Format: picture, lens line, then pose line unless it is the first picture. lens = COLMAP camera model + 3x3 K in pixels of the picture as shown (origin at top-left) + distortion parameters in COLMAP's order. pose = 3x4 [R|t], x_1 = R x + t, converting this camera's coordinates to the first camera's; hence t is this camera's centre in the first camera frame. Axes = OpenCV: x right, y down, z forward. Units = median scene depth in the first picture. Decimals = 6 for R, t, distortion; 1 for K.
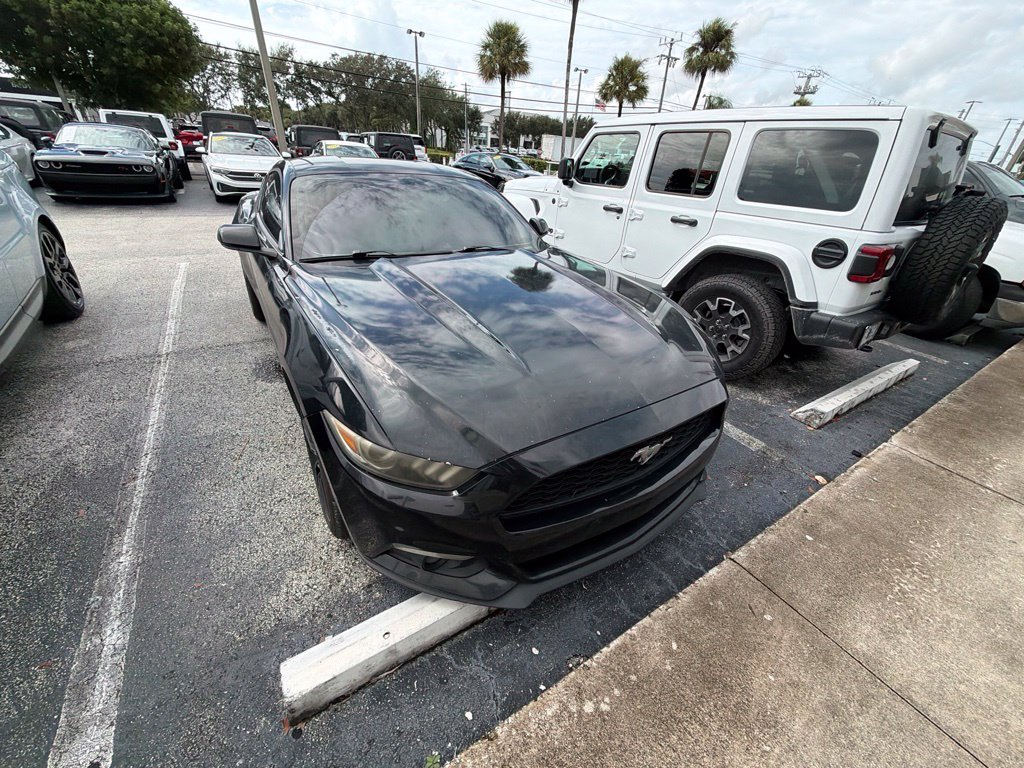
lens RADIAL K [[405.9, 0, 511.4], [0, 405.9, 386.3], [0, 0, 1]] dist [0.000977, -0.000171]
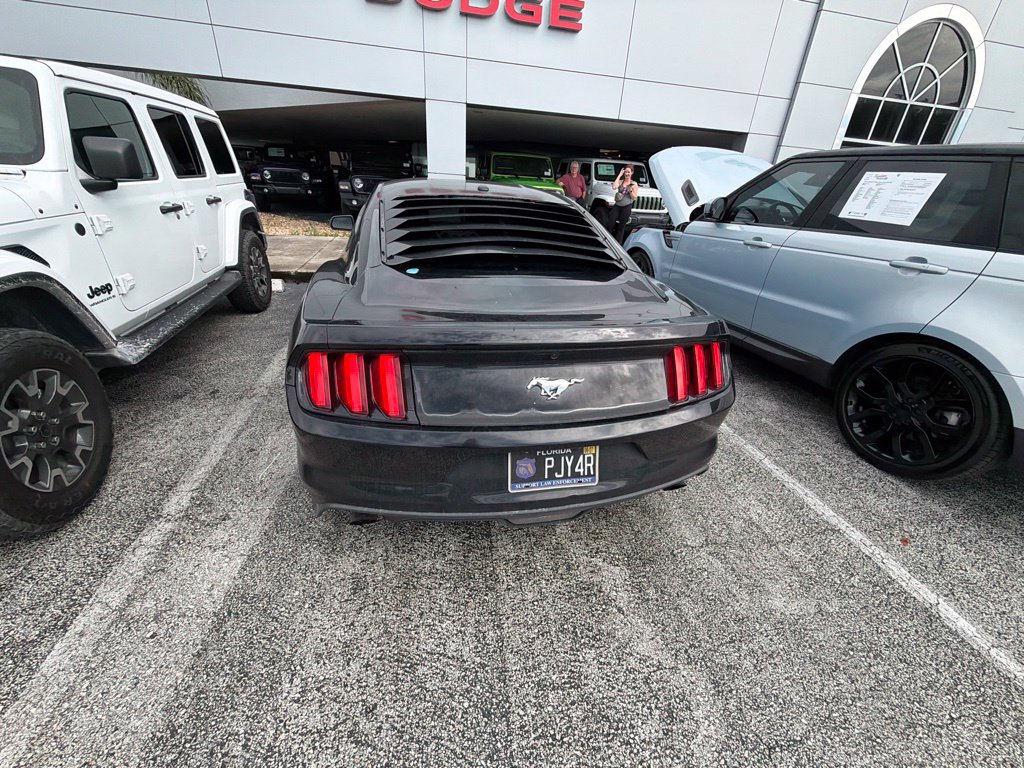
lens RADIAL K [[405.9, 0, 513.3], [0, 405.9, 384.7], [0, 0, 1]] dist [0.000977, -0.000171]
pose [[-0.929658, -0.265293, 0.255649, -0.909201], [0.067618, 0.559250, 0.826237, -1.237946], [-0.362166, 0.785404, -0.501972, 2.094278]]
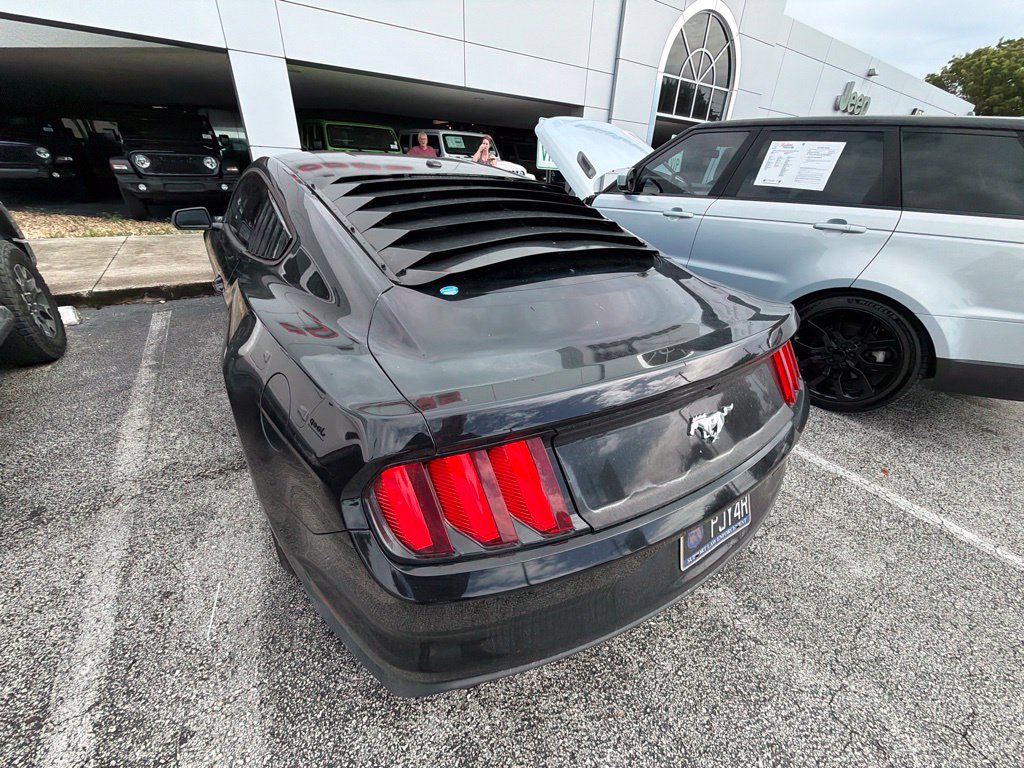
lens RADIAL K [[405.9, 0, 511.4], [0, 405.9, 385.3], [0, 0, 1]] dist [0.000977, -0.000171]
pose [[-0.993478, -0.083692, -0.077443, -0.593207], [-0.109872, 0.520998, 0.846457, -1.141419], [-0.030494, 0.849445, -0.526795, 2.002109]]
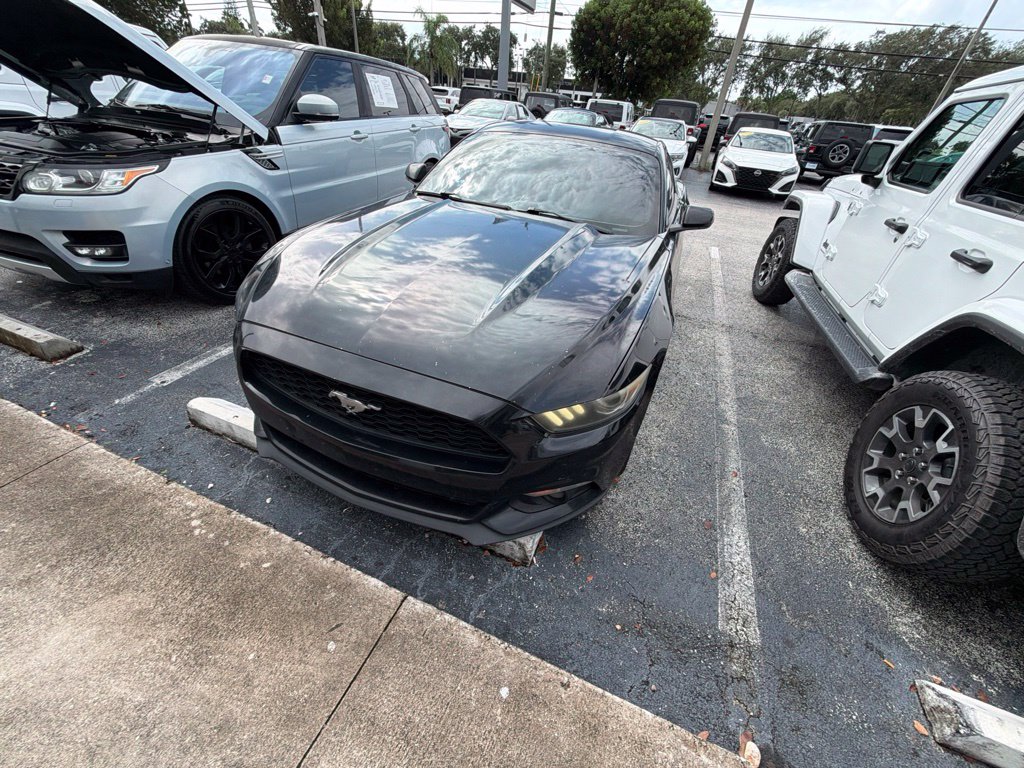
lens RADIAL K [[405.9, 0, 512.4], [0, 405.9, 383.6], [0, 0, 1]] dist [0.000977, -0.000171]
pose [[0.584666, 0.451894, -0.673763, 0.652177], [-0.445193, 0.872997, 0.199198, -0.134123], [0.678209, 0.183490, 0.711592, 0.308717]]
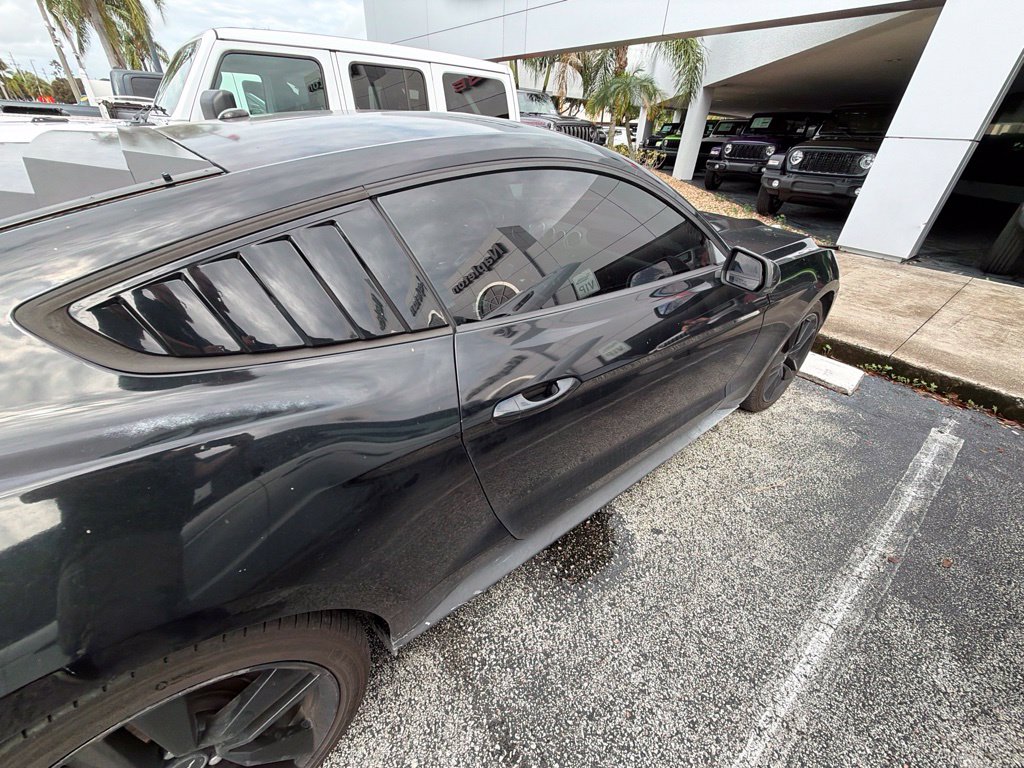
lens RADIAL K [[405.9, 0, 512.0], [0, 405.9, 384.8], [0, 0, 1]] dist [0.000977, -0.000171]
pose [[-0.093602, -0.589507, 0.802322, -1.022788], [0.454495, 0.691693, 0.561245, -0.627632], [-0.885818, 0.417185, 0.203184, 1.055212]]
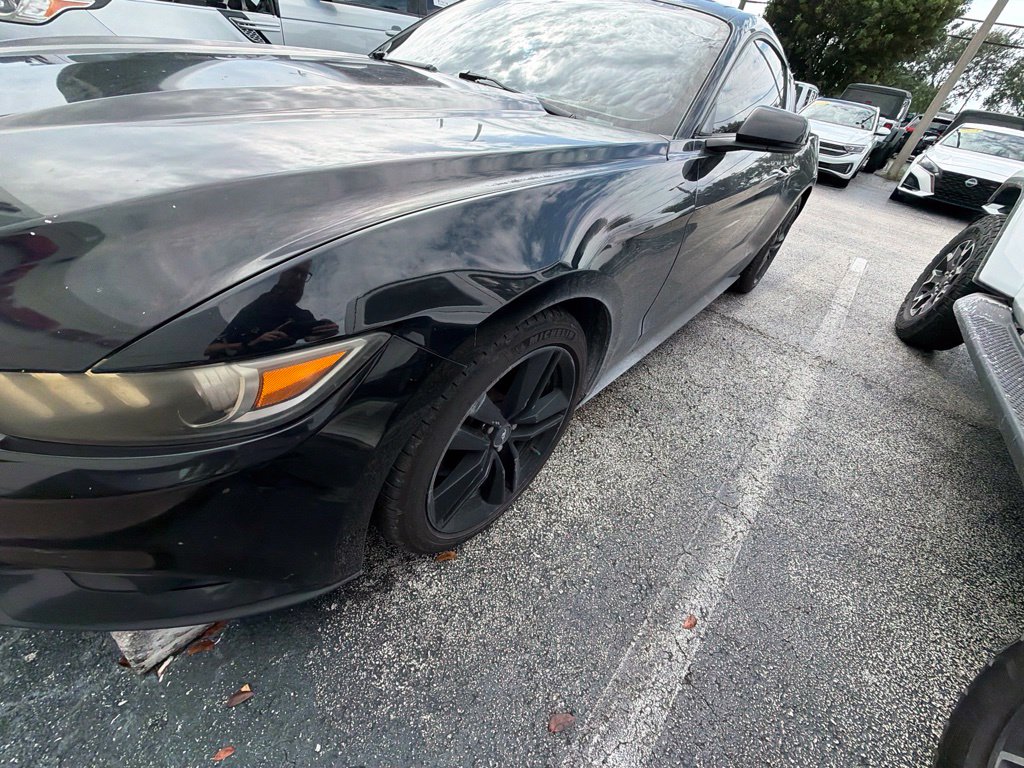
lens RADIAL K [[405.9, 0, 510.6], [0, 405.9, 384.9], [0, 0, 1]] dist [0.000977, -0.000171]
pose [[0.282991, 0.582347, -0.762095, 0.563916], [-0.585263, 0.734343, 0.343814, -0.224652], [0.759858, 0.348730, 0.548638, 0.798427]]
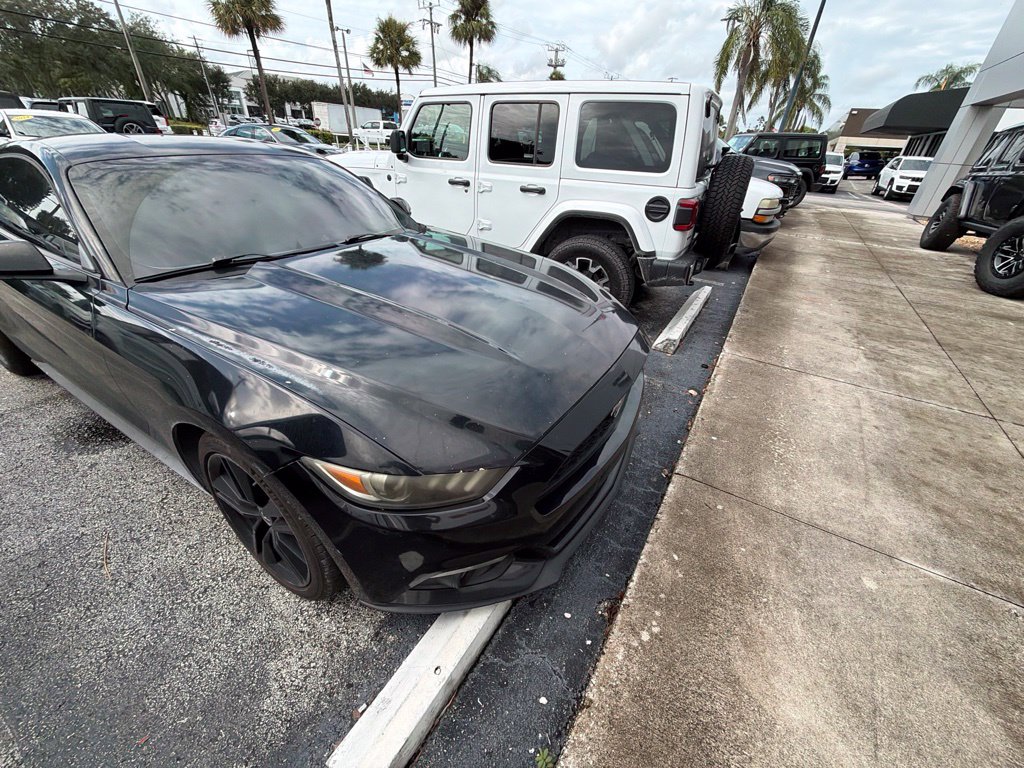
lens RADIAL K [[405.9, 0, 510.4], [0, 405.9, 385.7], [0, 0, 1]] dist [0.000977, -0.000171]
pose [[0.900492, -0.243803, 0.360103, -0.171916], [0.224143, 0.969807, 0.096092, -0.033337], [-0.372658, -0.005816, 0.927951, 0.045301]]
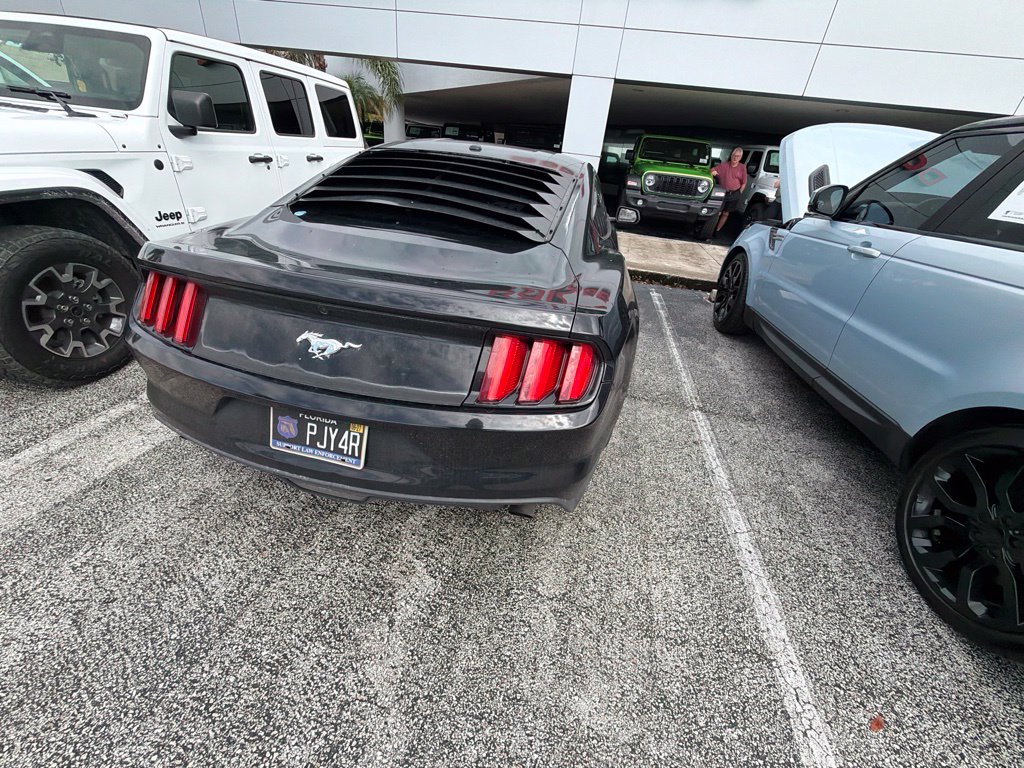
lens RADIAL K [[405.9, 0, 512.4], [0, 405.9, 385.2], [0, 0, 1]] dist [0.000977, -0.000171]
pose [[-0.707550, -0.465958, 0.531278, -1.240804], [0.214075, 0.575152, 0.789540, -1.096026], [-0.673457, 0.672372, -0.307199, 1.844595]]
